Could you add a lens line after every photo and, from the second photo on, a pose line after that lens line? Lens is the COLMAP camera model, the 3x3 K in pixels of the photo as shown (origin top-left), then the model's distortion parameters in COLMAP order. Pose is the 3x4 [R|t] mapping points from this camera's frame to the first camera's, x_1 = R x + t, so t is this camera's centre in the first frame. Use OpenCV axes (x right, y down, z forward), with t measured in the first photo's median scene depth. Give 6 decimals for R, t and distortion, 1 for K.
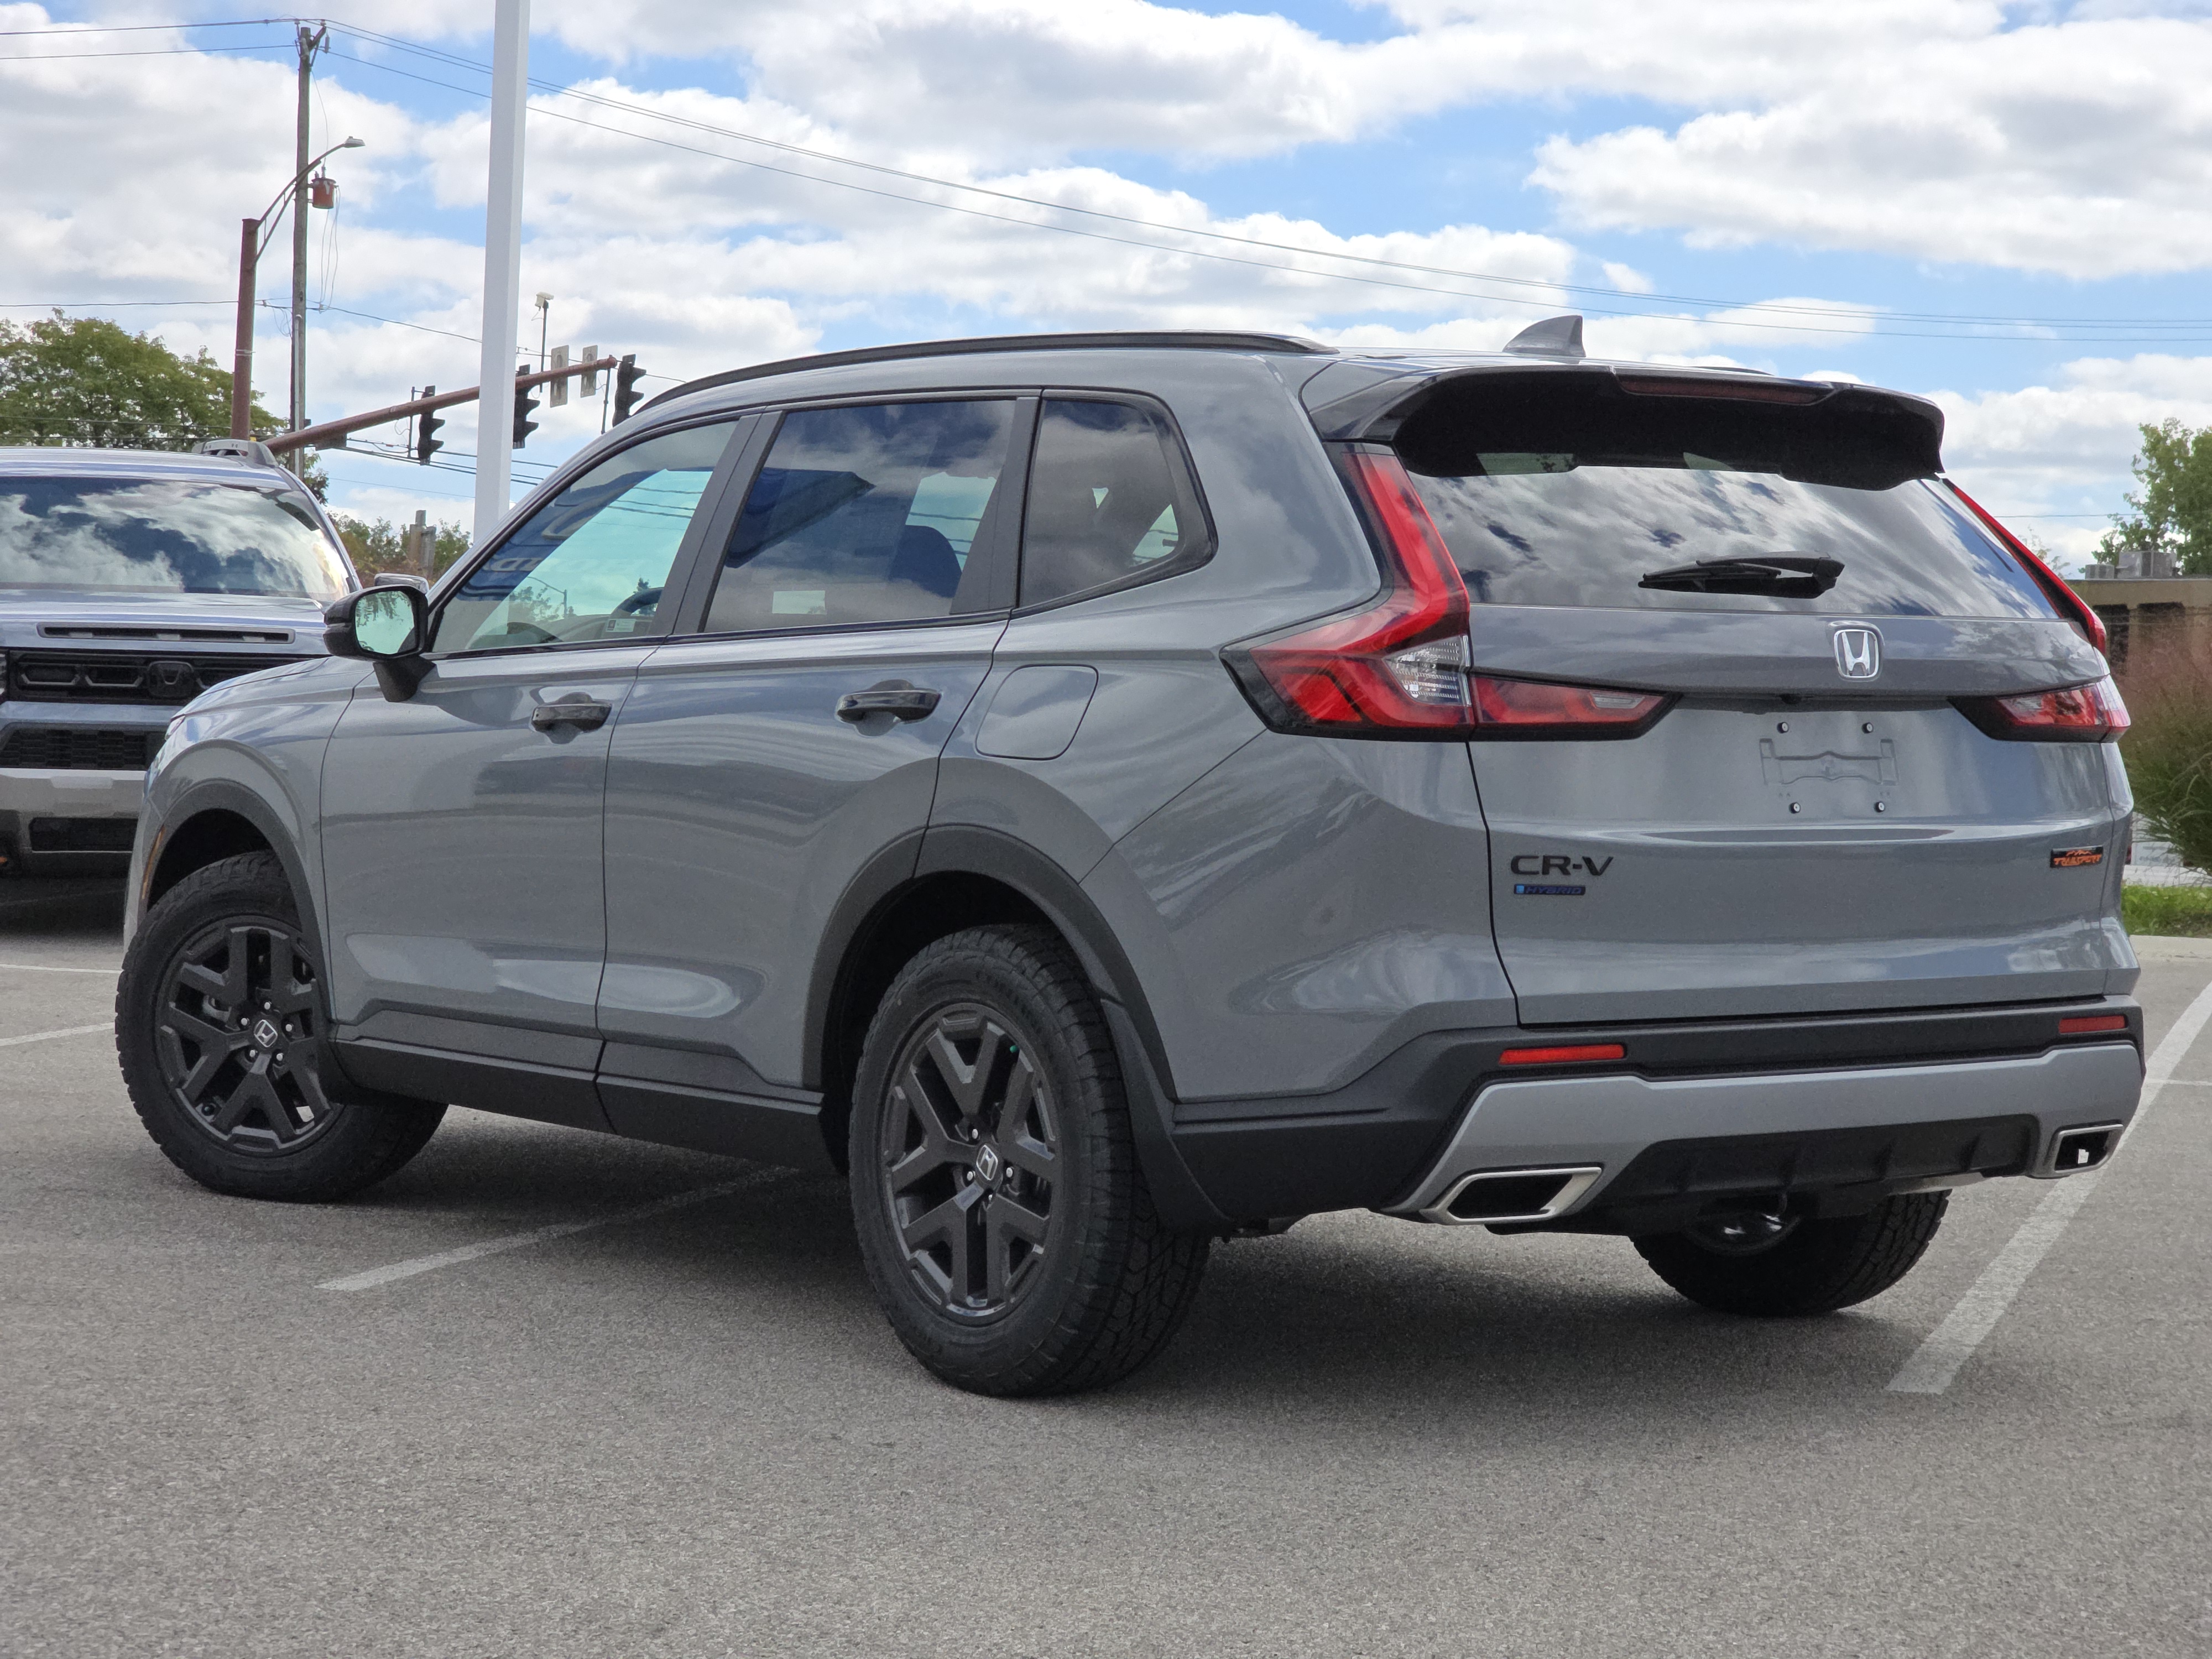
lens RADIAL K [[4356.1, 0, 1105.1], [0, 4356.1, 828.9], [0, 0, 1]] dist [0.004934, 0.000000]
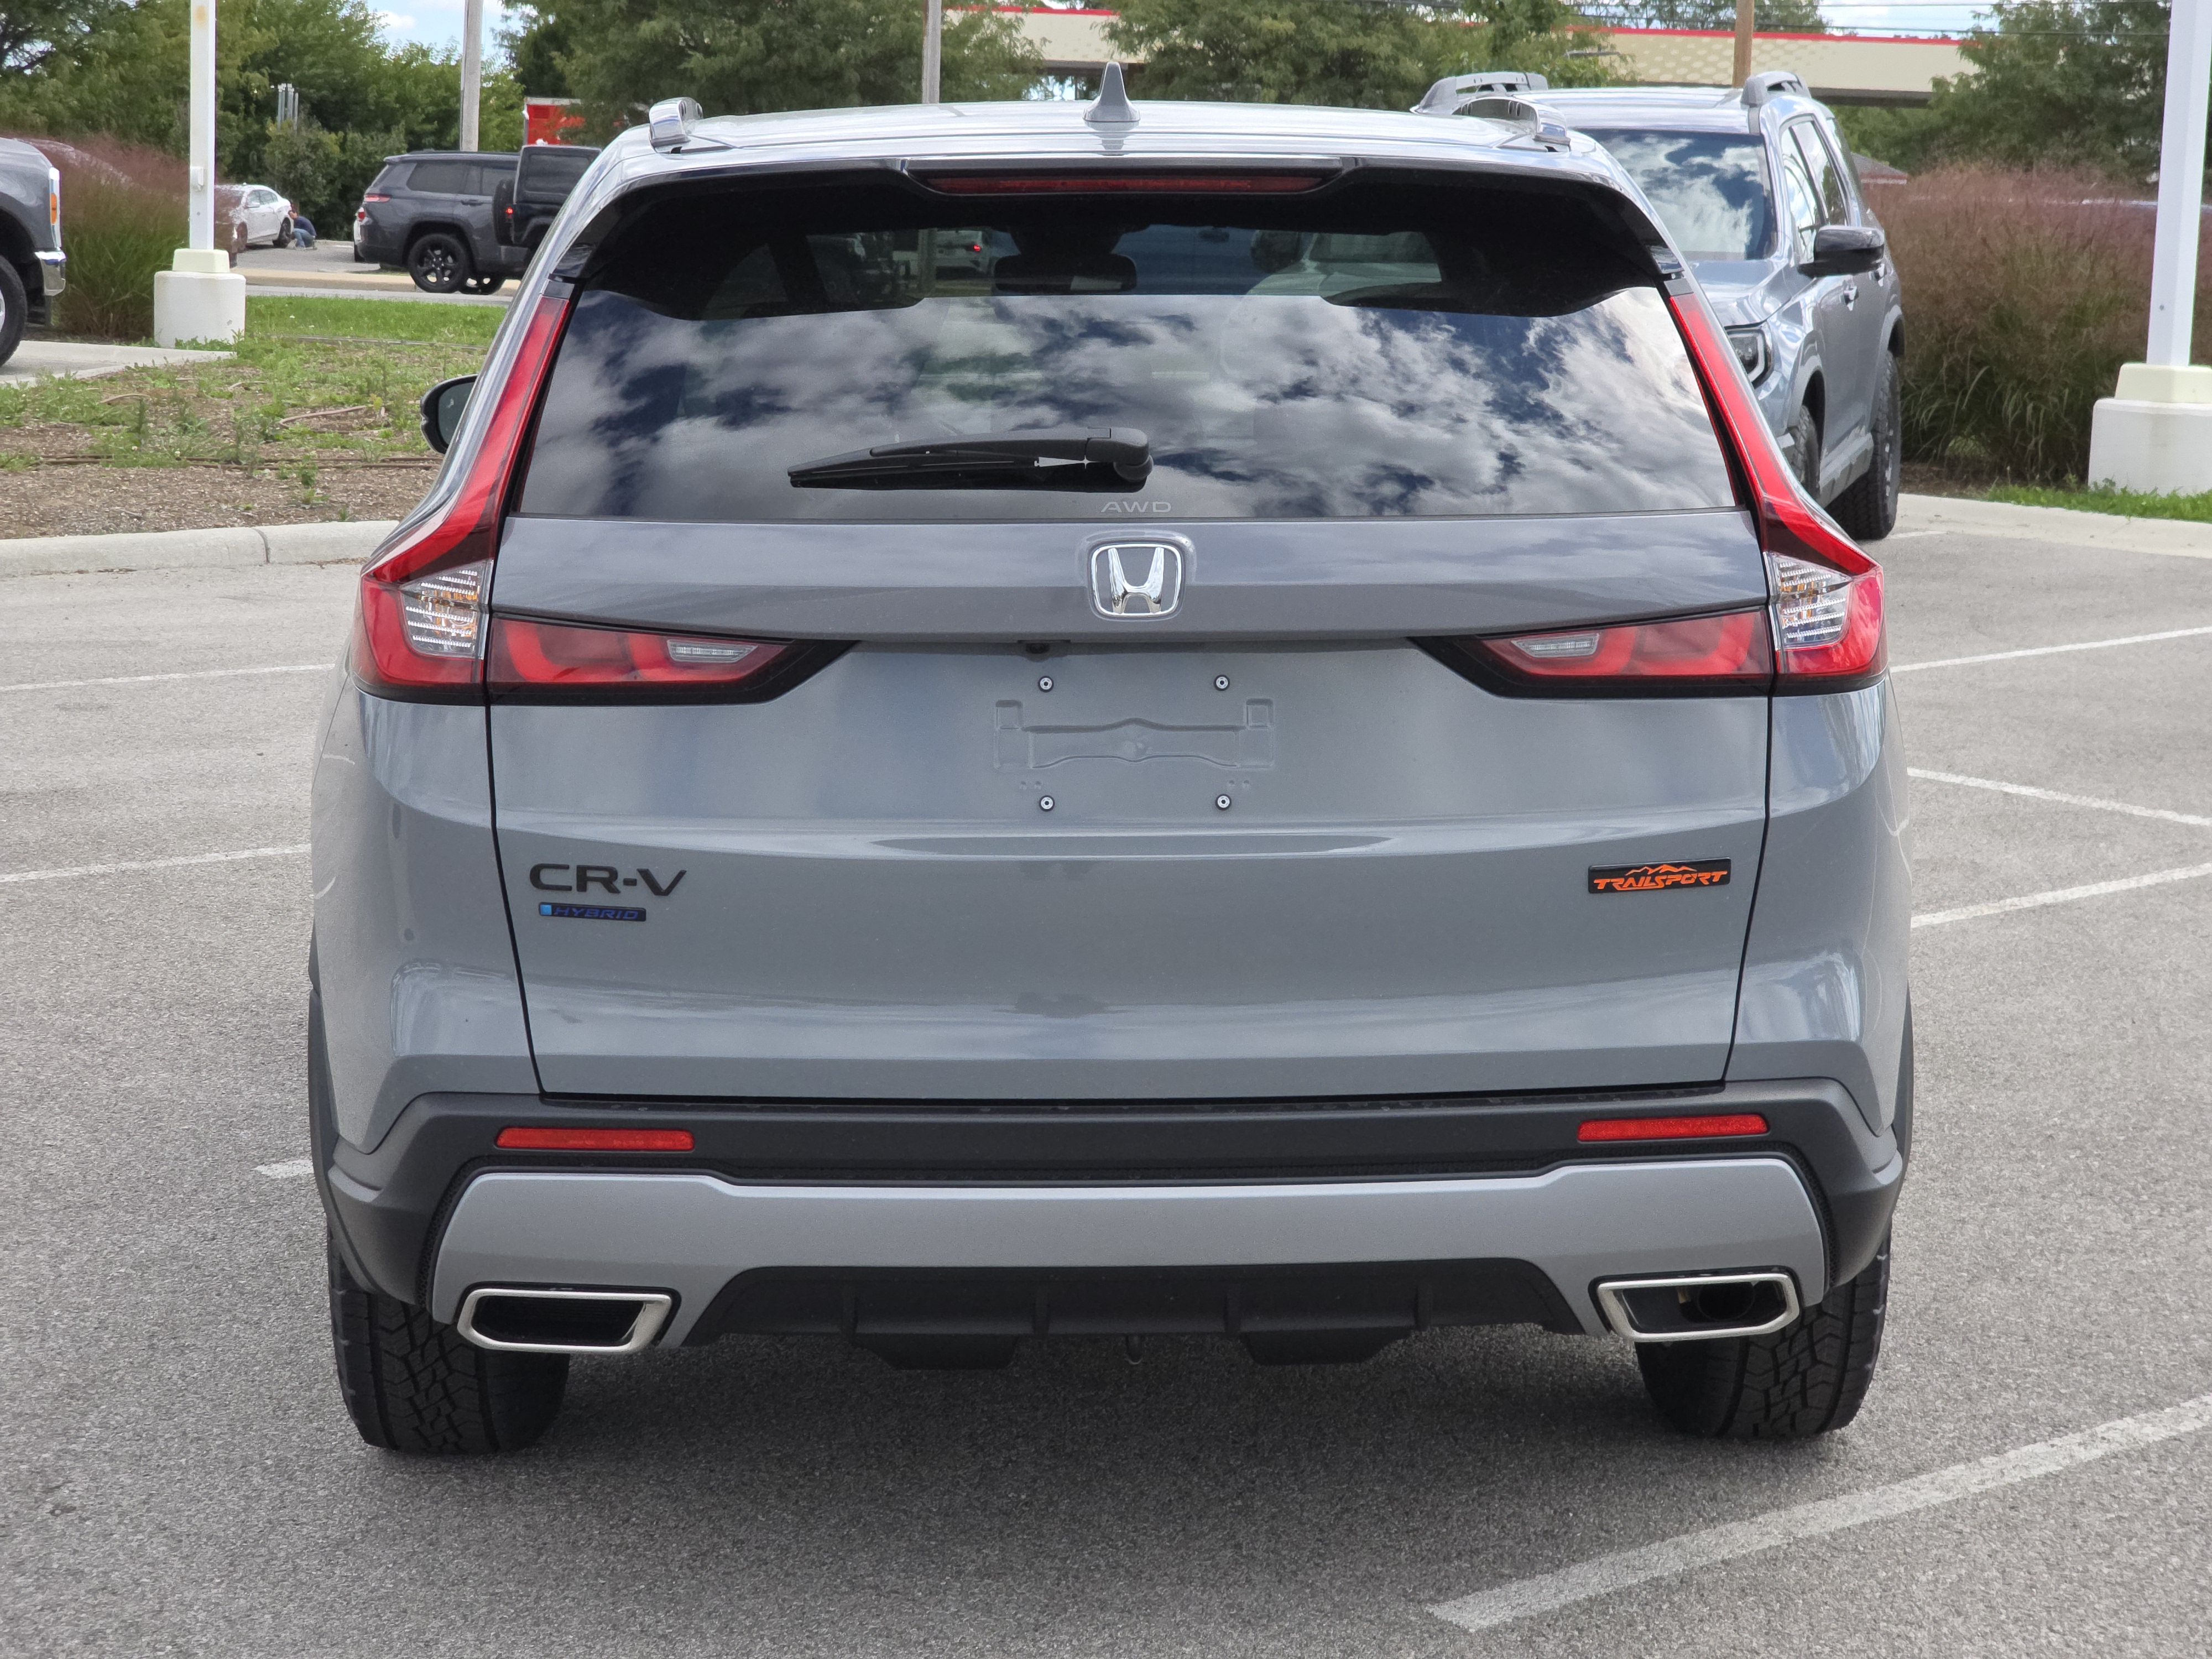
lens RADIAL K [[4356.1, 0, 1106.0], [0, 4356.1, 828.8], [0, 0, 1]] dist [0.004934, 0.000000]
pose [[0.823577, 0.063183, -0.563674, 0.577680], [-0.006515, 0.994764, 0.101986, -0.073987], [0.567167, -0.080321, 0.819677, 0.453454]]
